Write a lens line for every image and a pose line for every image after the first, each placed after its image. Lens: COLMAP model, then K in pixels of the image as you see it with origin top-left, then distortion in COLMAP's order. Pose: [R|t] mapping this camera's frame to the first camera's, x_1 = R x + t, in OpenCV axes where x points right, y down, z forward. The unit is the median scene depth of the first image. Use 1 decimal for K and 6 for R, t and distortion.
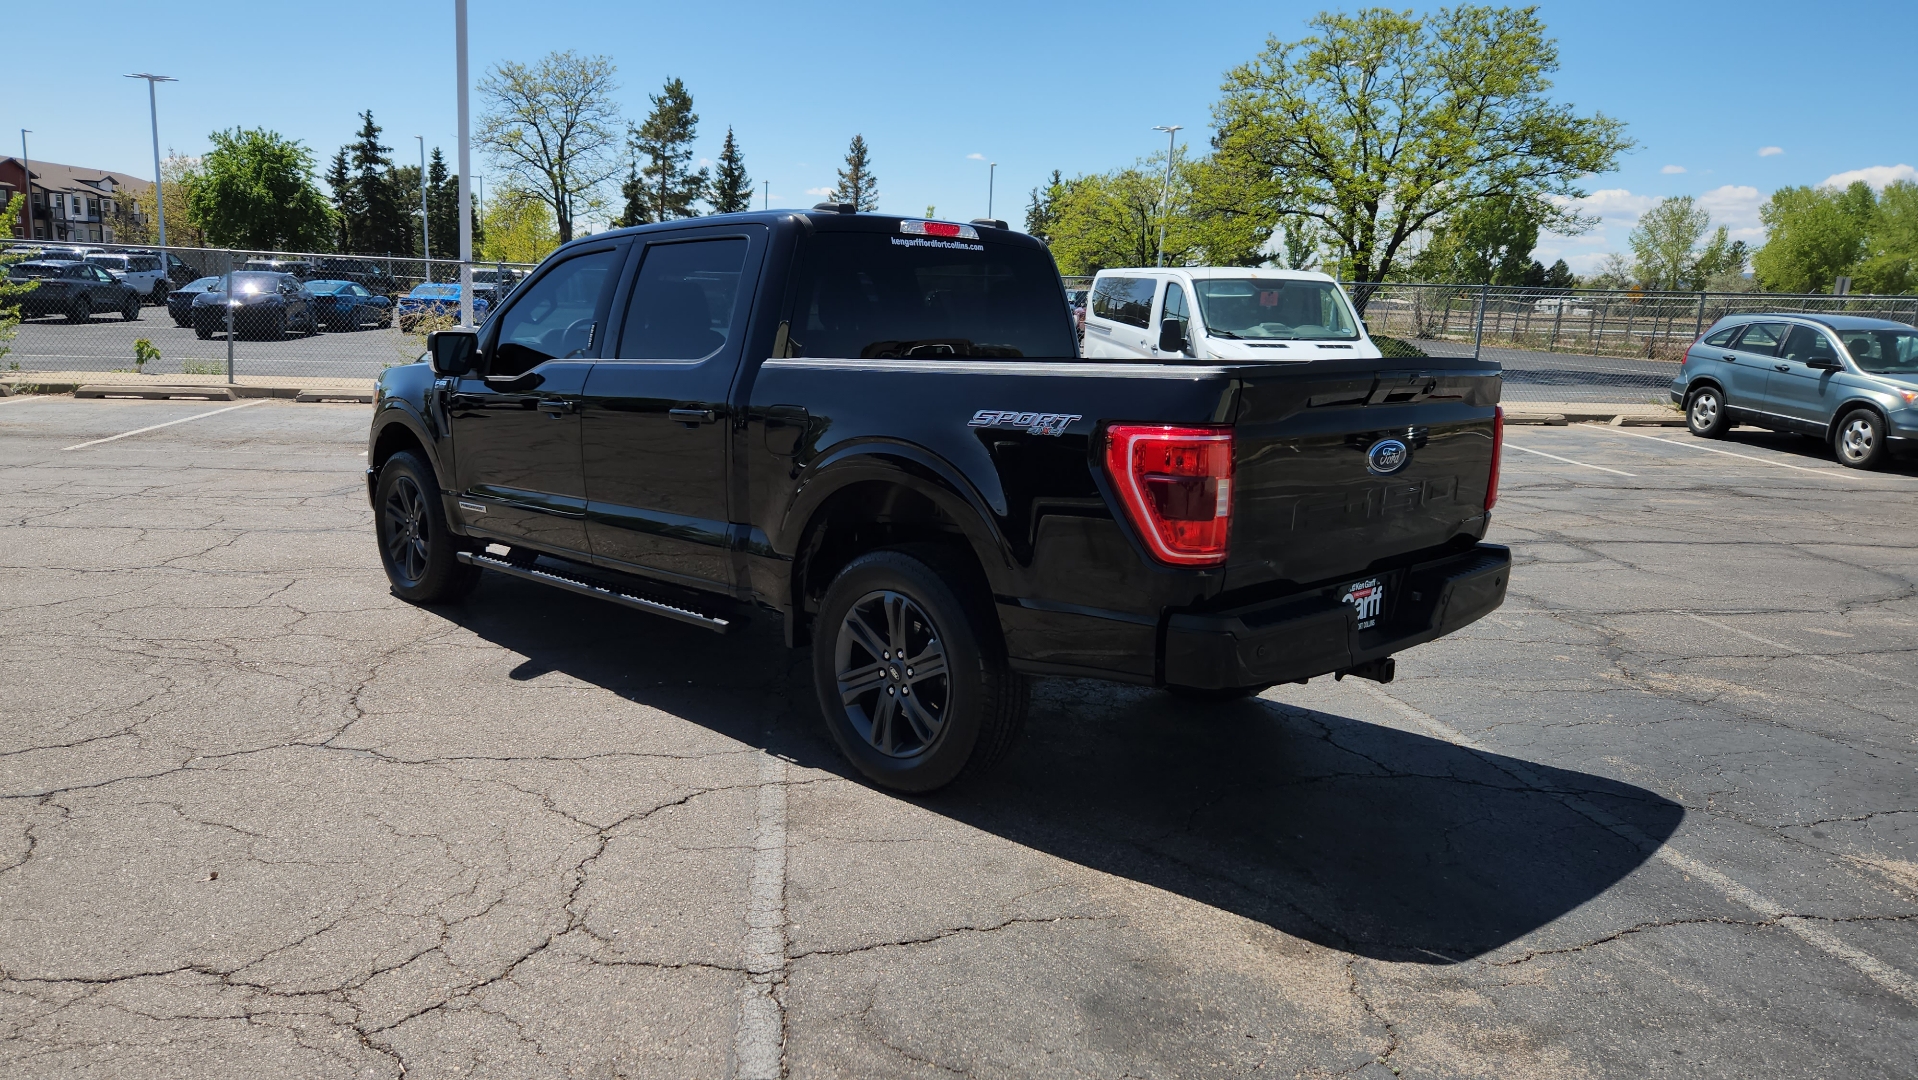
lens RADIAL K [[1288.4, 0, 911.4], [0, 1288.4, 528.5], [0, 0, 1]] dist [0.071137, -0.060665]
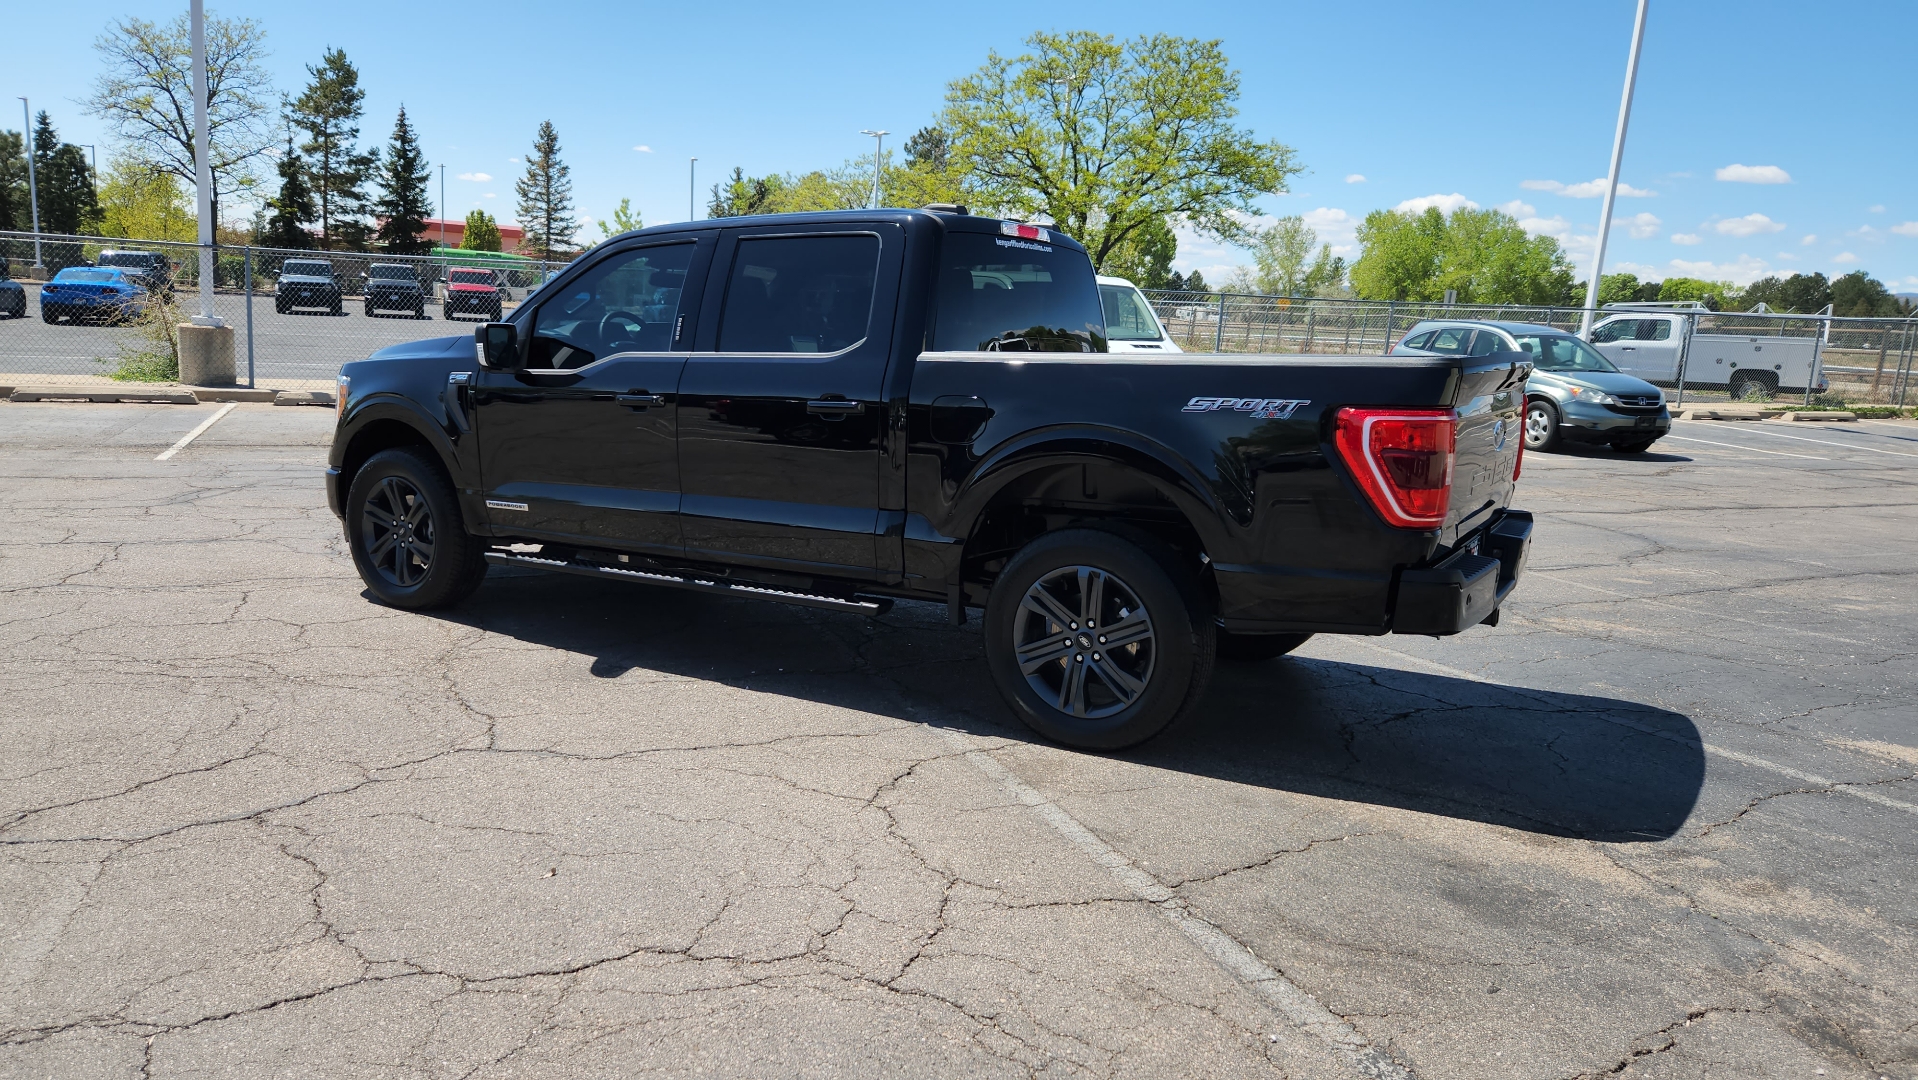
lens RADIAL K [[1288.4, 0, 926.3], [0, 1288.4, 536.1], [0, 0, 1]] dist [0.071137, -0.060665]
pose [[0.967016, -0.031804, 0.252722, -0.116115], [0.030093, 0.999491, 0.010631, 0.002223], [-0.252932, -0.002675, 0.967480, -0.005156]]
